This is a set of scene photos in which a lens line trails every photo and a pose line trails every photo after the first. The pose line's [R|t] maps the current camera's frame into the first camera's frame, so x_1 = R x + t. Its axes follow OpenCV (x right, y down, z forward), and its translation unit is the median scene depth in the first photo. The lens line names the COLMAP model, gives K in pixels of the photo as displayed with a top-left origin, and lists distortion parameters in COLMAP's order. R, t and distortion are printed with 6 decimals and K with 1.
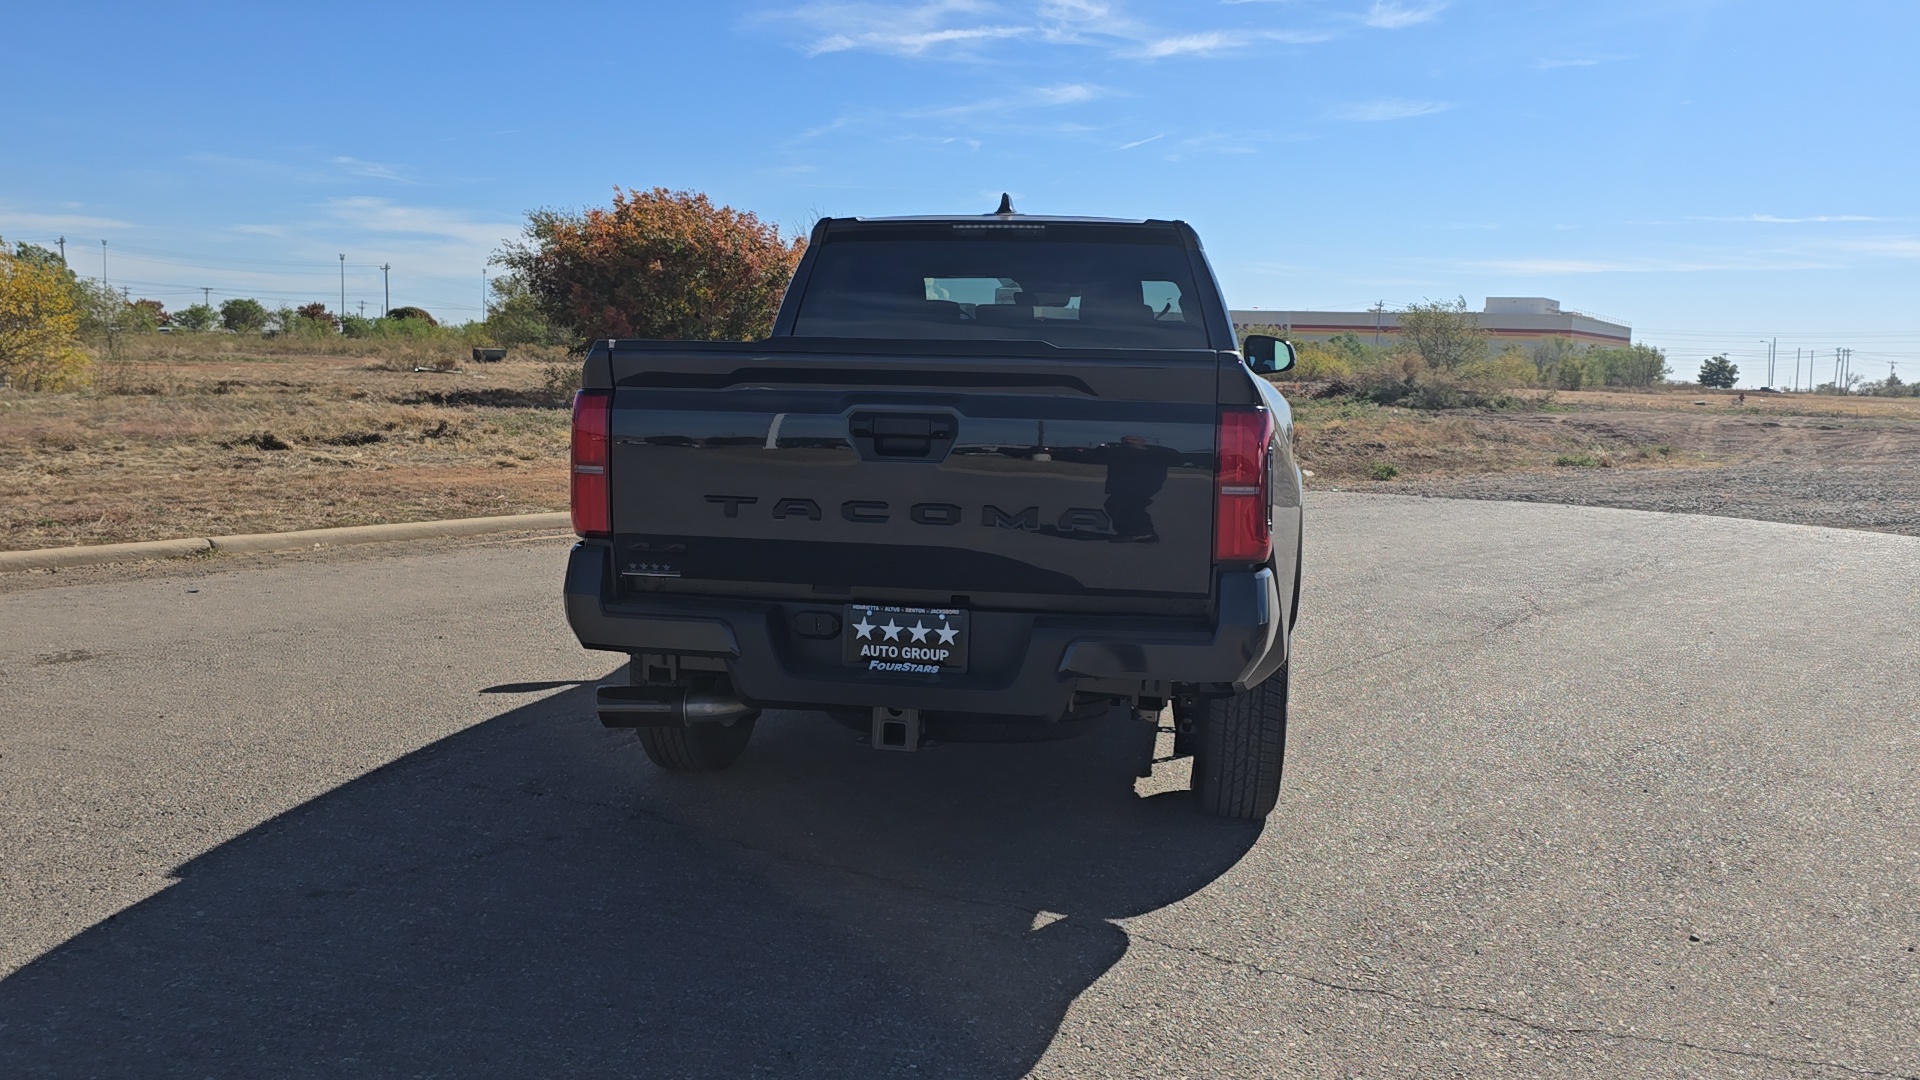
lens RADIAL K [[1572.8, 0, 960.0], [0, 1572.8, 540.0], [0, 0, 1]] dist [-0.002422, 0.000423]
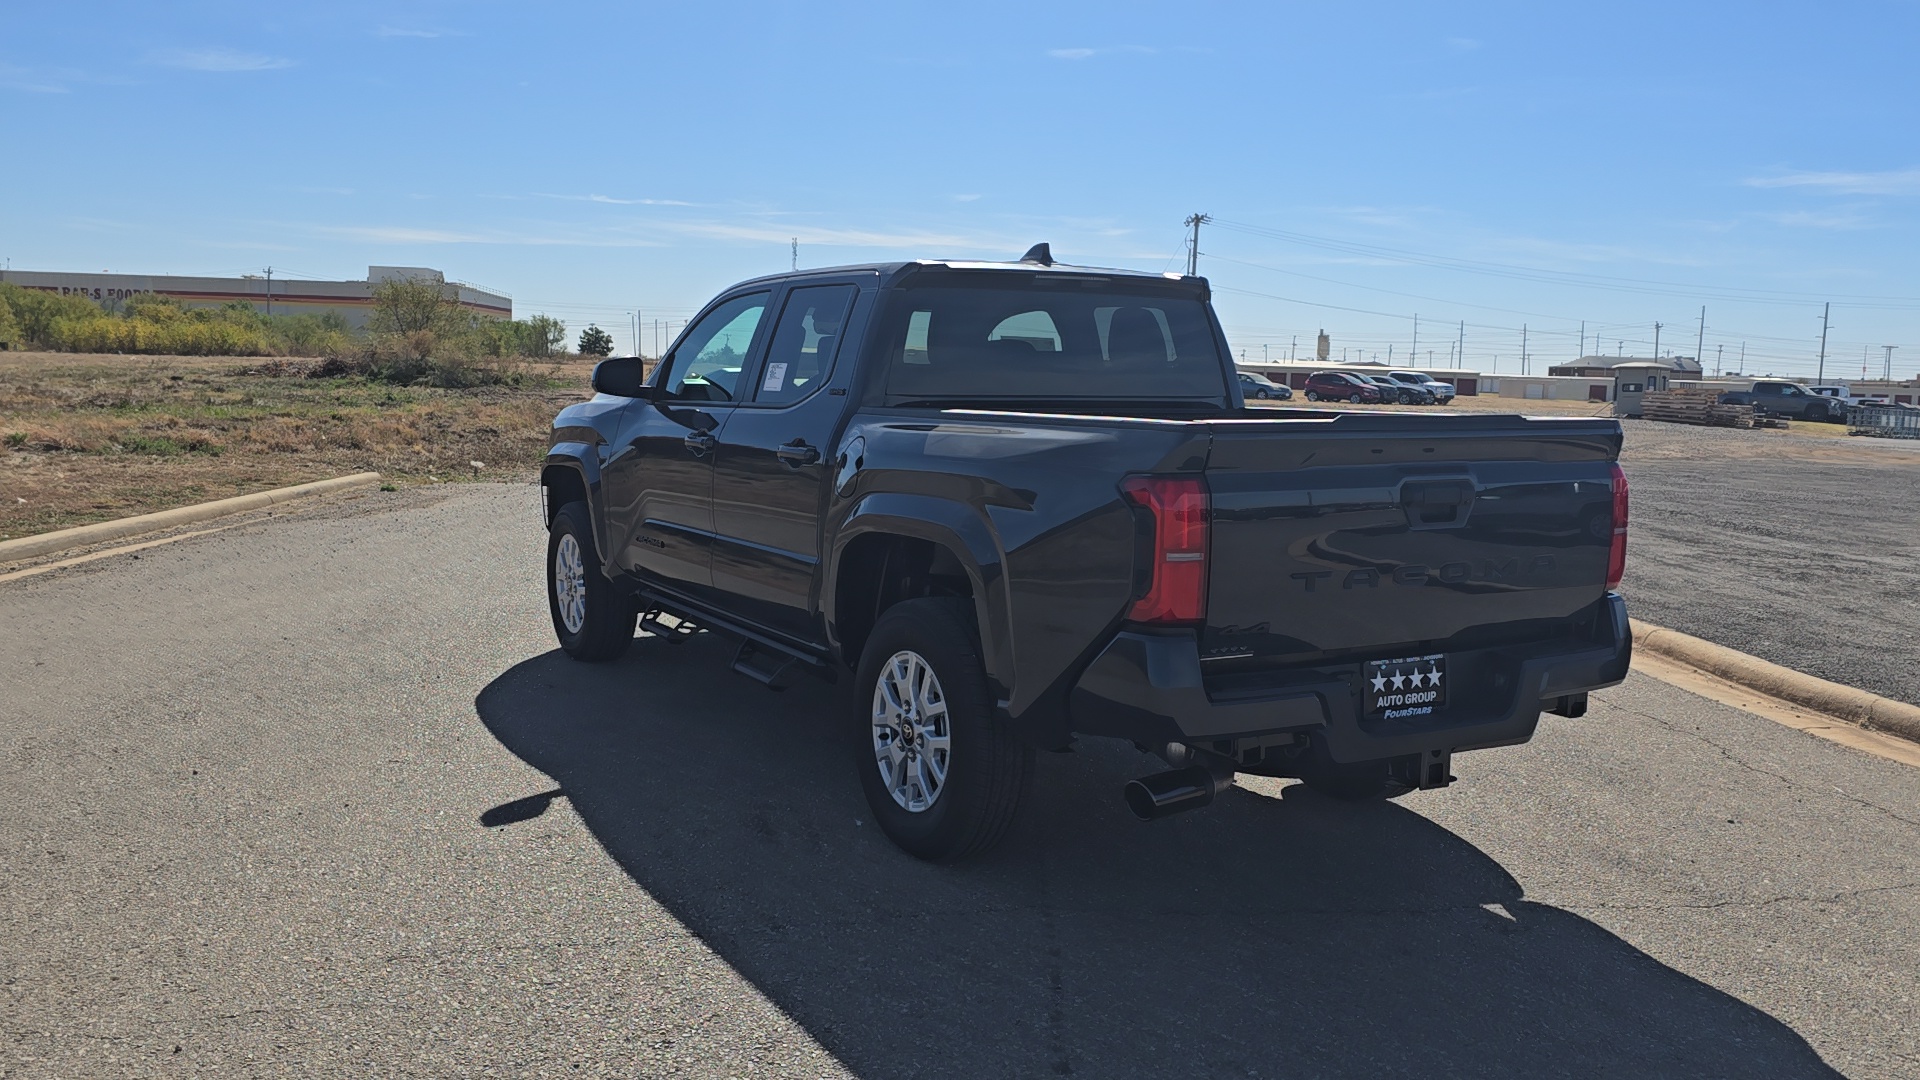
lens RADIAL K [[1572.8, 0, 960.0], [0, 1572.8, 540.0], [0, 0, 1]] dist [-0.002422, 0.000423]
pose [[0.780990, -0.080196, 0.619373, -0.267011], [0.068510, 0.996737, 0.042670, -0.030048], [-0.620774, 0.009109, 0.783937, 0.094599]]
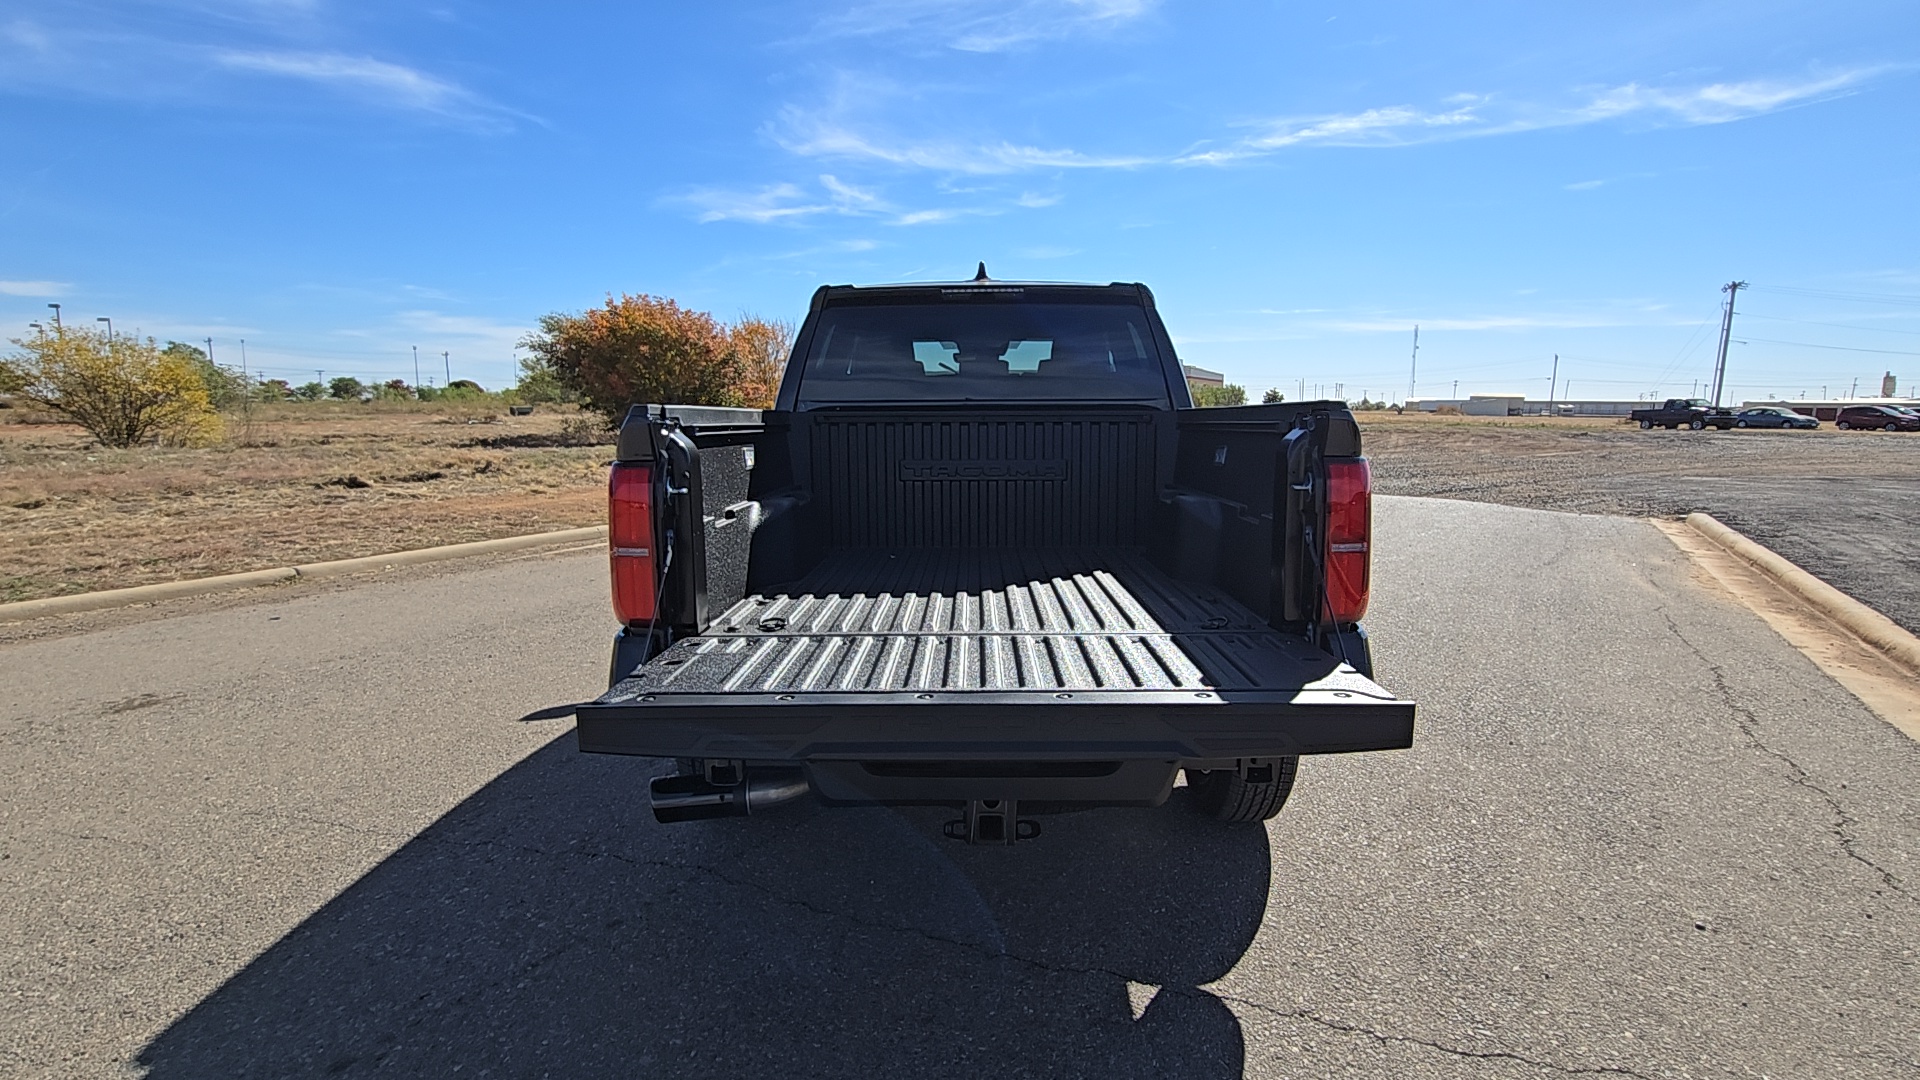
lens RADIAL K [[949.5, 0, 964.3], [0, 949.5, 573.0], [0, 0, 1]] dist [0.002267, 0.000400]
pose [[0.989643, -0.052725, 0.133516, -0.034363], [0.044147, 0.996815, 0.066414, -0.017465], [-0.136592, -0.059832, 0.988819, 0.124191]]
